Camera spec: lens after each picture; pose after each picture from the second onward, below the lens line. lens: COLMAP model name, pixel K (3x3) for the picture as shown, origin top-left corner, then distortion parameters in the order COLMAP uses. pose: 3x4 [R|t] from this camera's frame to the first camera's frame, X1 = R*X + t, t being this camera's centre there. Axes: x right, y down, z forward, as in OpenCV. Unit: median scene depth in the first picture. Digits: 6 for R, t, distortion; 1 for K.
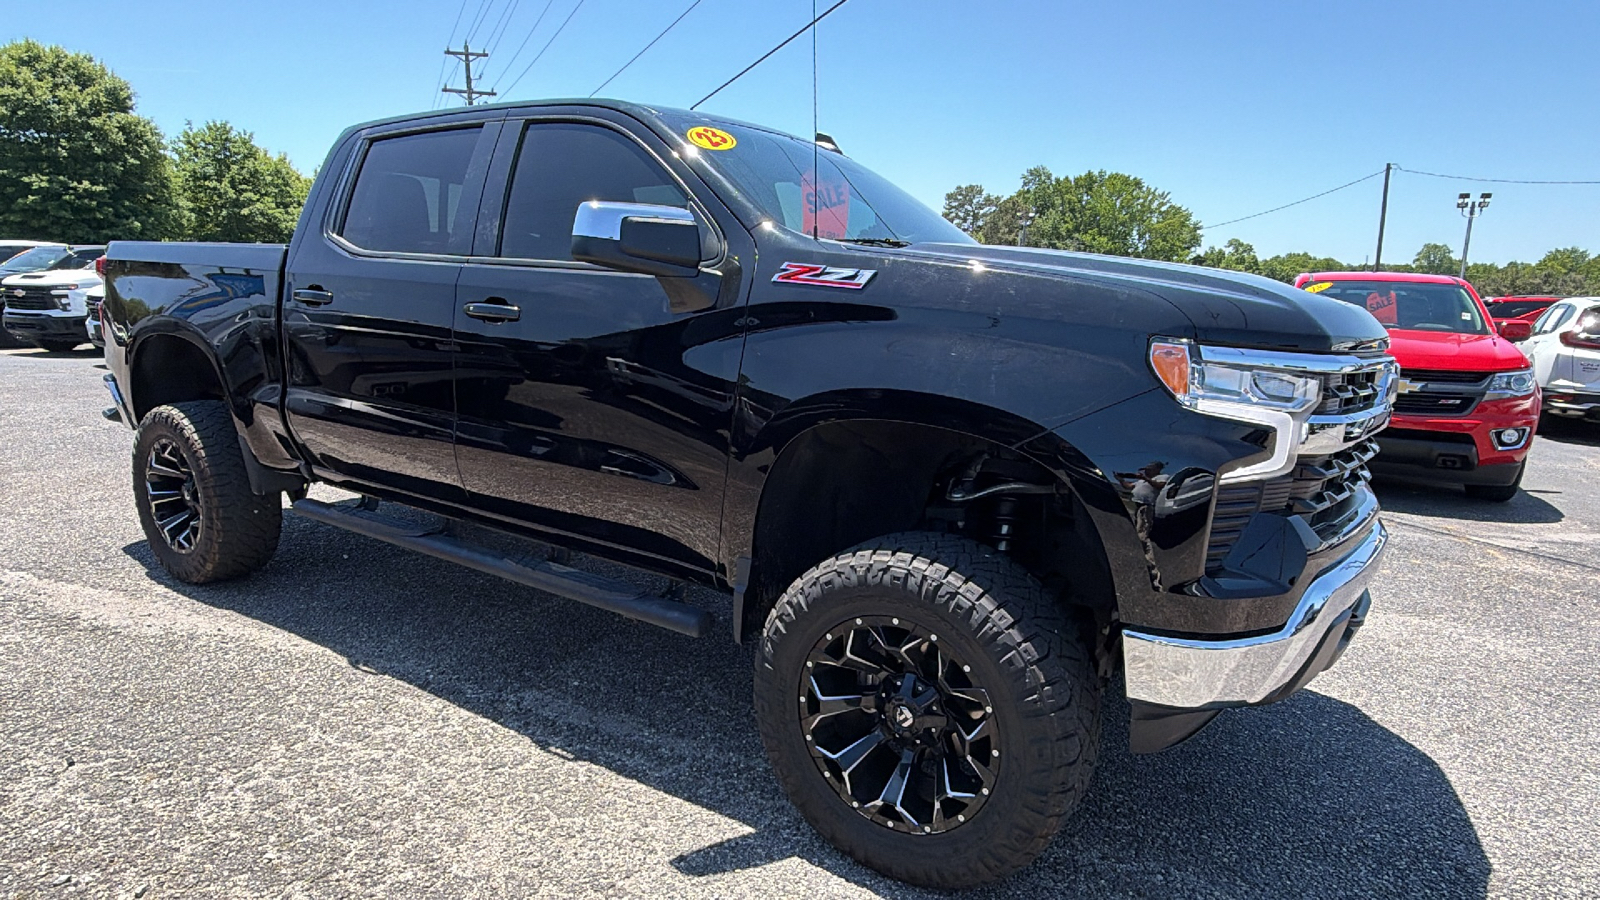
lens RADIAL K [[889.2, 0, 799.1], [0, 889.2, 456.6], [0, 0, 1]] dist [0.001846, -0.002080]
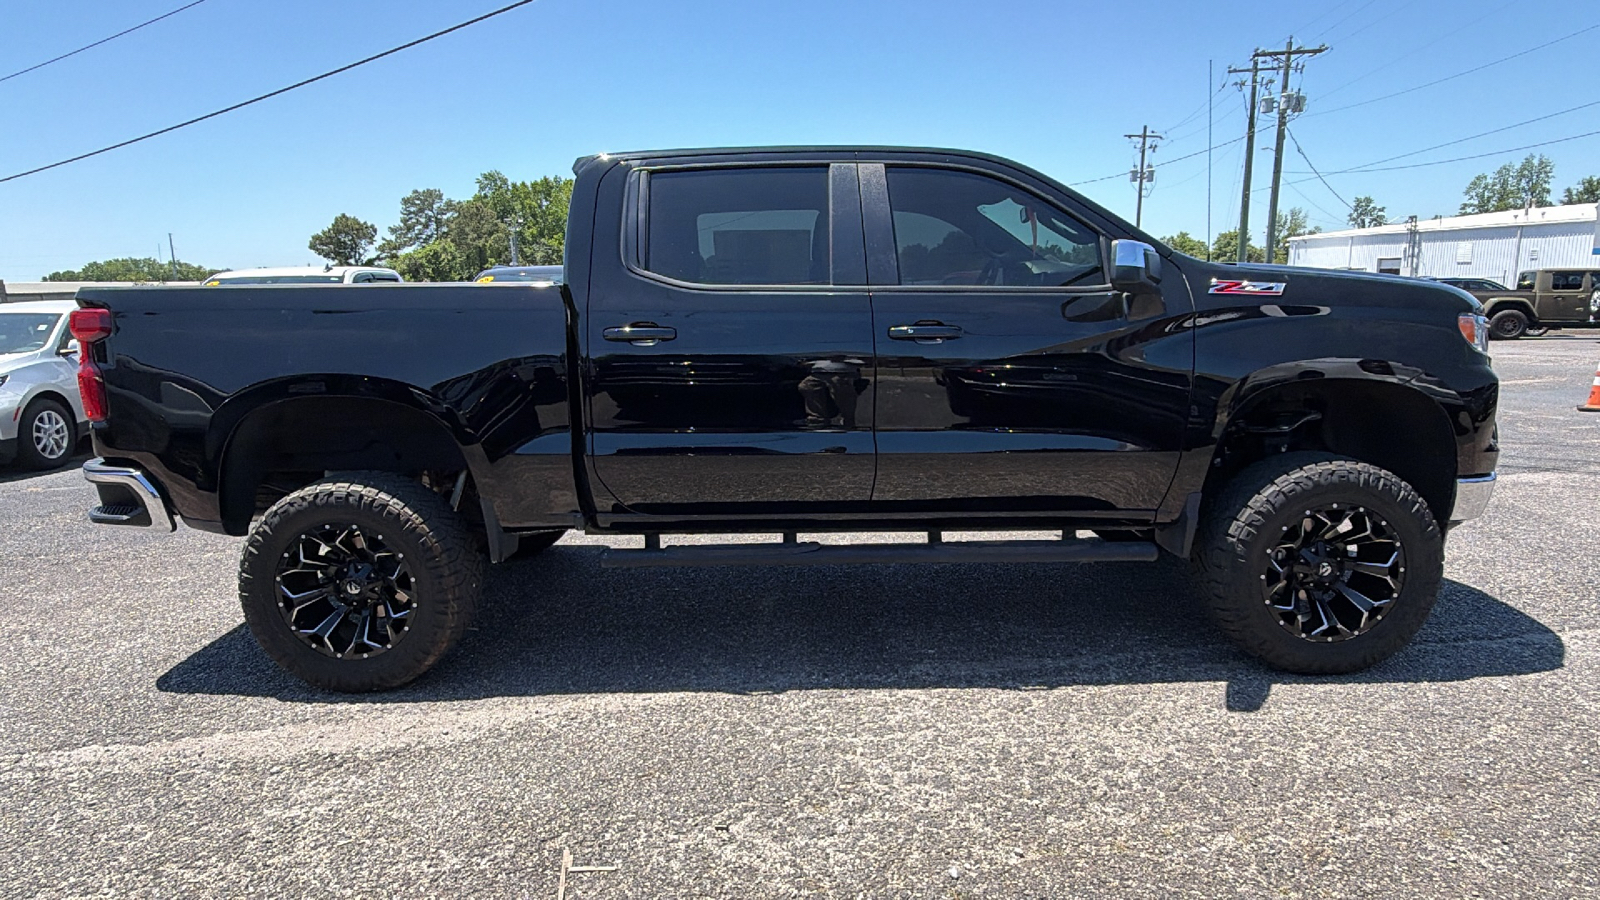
lens RADIAL K [[889.2, 0, 799.1], [0, 889.2, 456.6], [0, 0, 1]] dist [0.001846, -0.002080]
pose [[0.843075, -0.142737, 0.518509, -1.387838], [0.145533, 0.988715, 0.035546, -0.087118], [-0.517731, 0.045492, 0.854333, 0.137897]]
